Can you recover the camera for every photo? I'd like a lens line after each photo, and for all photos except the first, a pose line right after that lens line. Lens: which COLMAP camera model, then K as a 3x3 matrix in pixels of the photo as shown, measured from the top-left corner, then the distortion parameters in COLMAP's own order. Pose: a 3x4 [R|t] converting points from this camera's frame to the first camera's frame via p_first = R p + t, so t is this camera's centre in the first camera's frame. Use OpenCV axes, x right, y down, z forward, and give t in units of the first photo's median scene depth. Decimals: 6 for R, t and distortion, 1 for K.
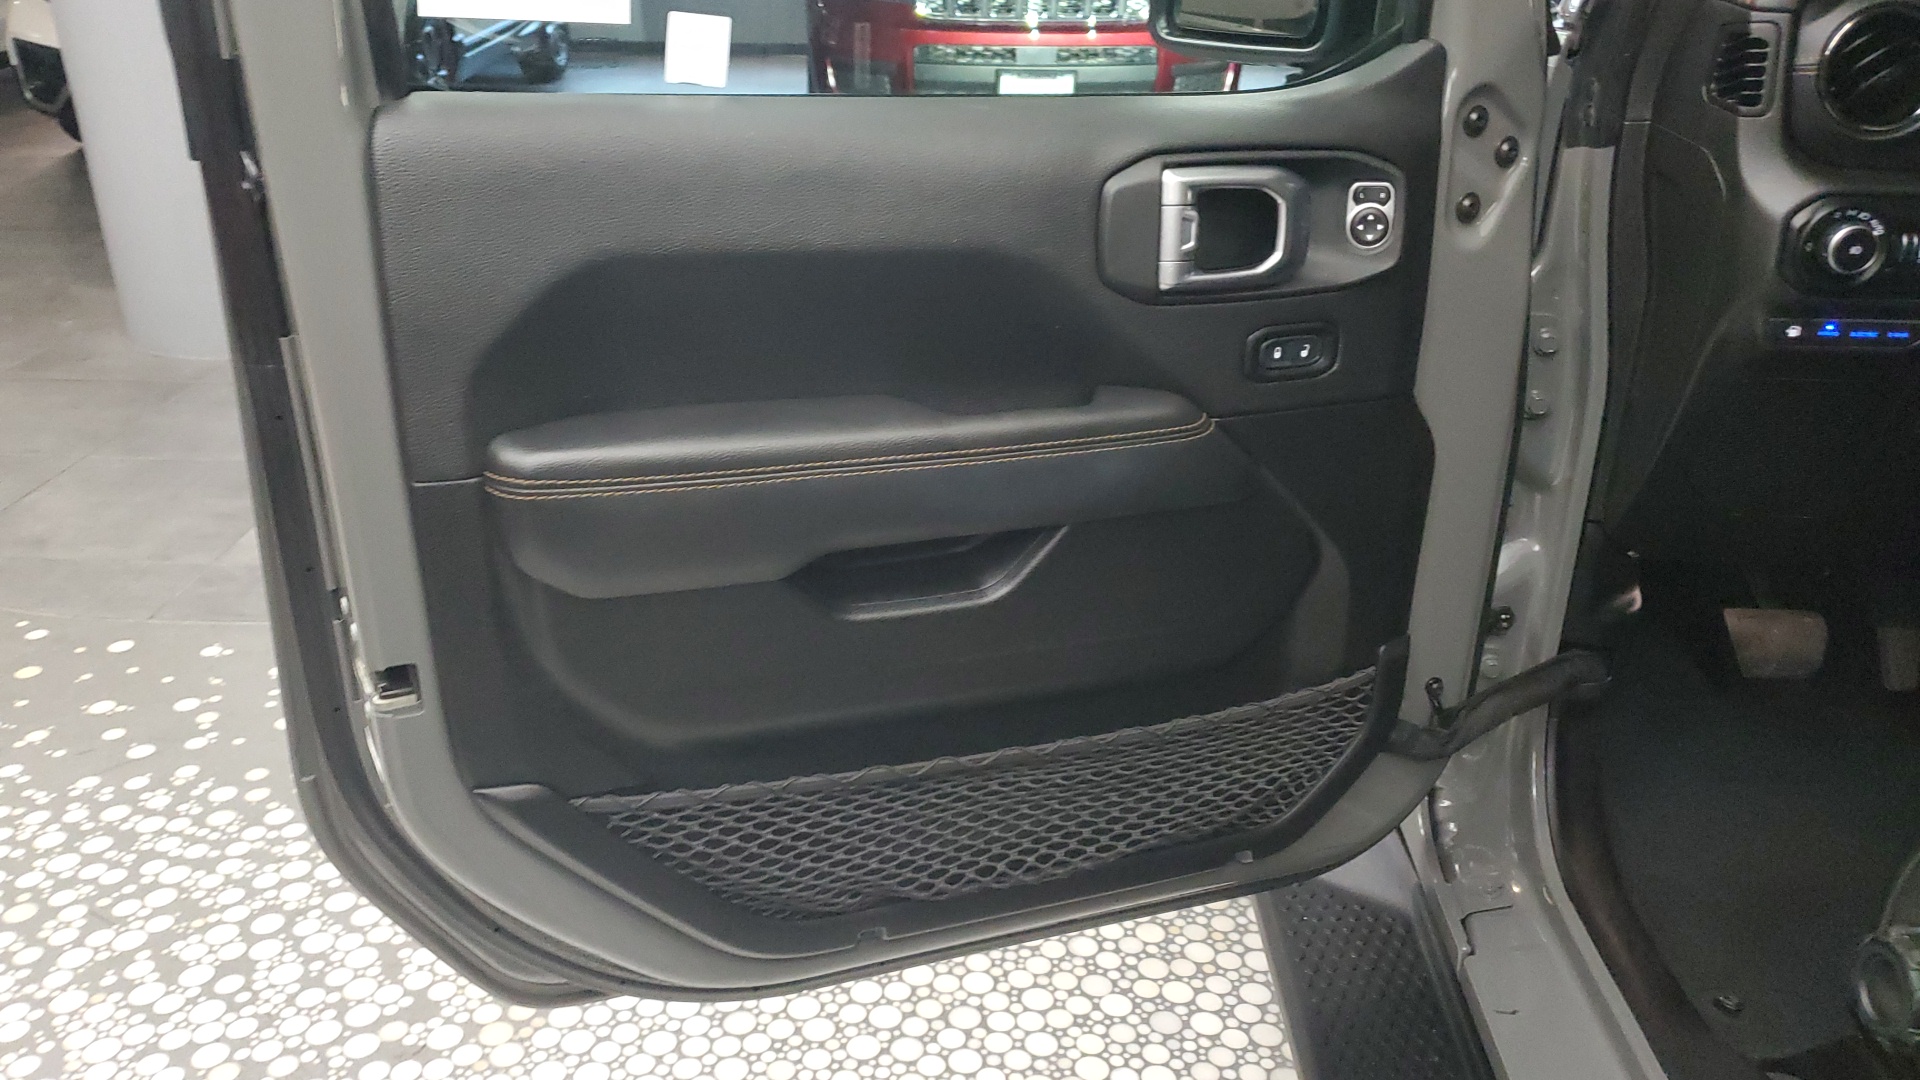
lens RADIAL K [[1516.2, 0, 923.4], [0, 1516.2, 537.1], [0, 0, 1]] dist [0.065978, -0.083430]
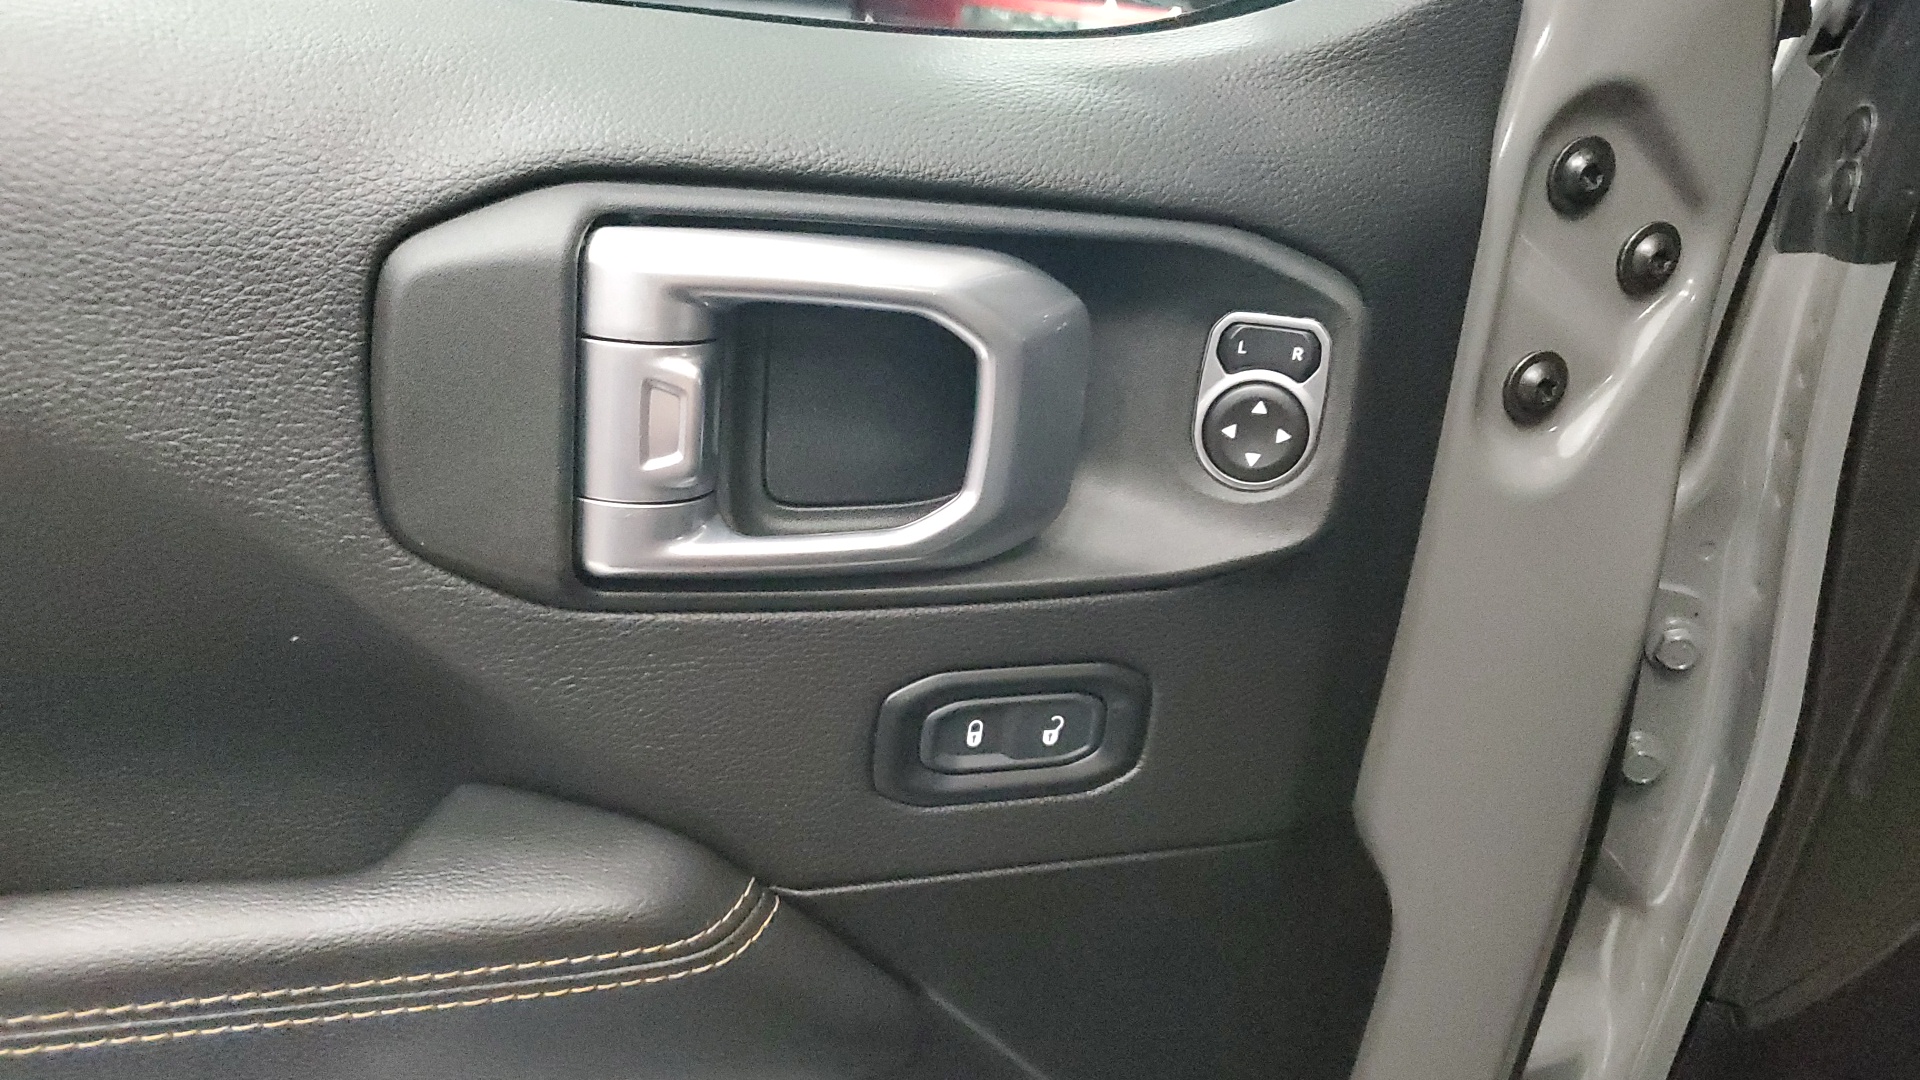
lens RADIAL K [[1516.2, 0, 914.3], [0, 1516.2, 548.0], [0, 0, 1]] dist [0.065978, -0.083430]
pose [[0.992380, 0.117135, -0.038236, 0.226260], [-0.116031, 0.992795, 0.029919, -0.176009], [0.041465, -0.025255, 0.998821, 0.622841]]
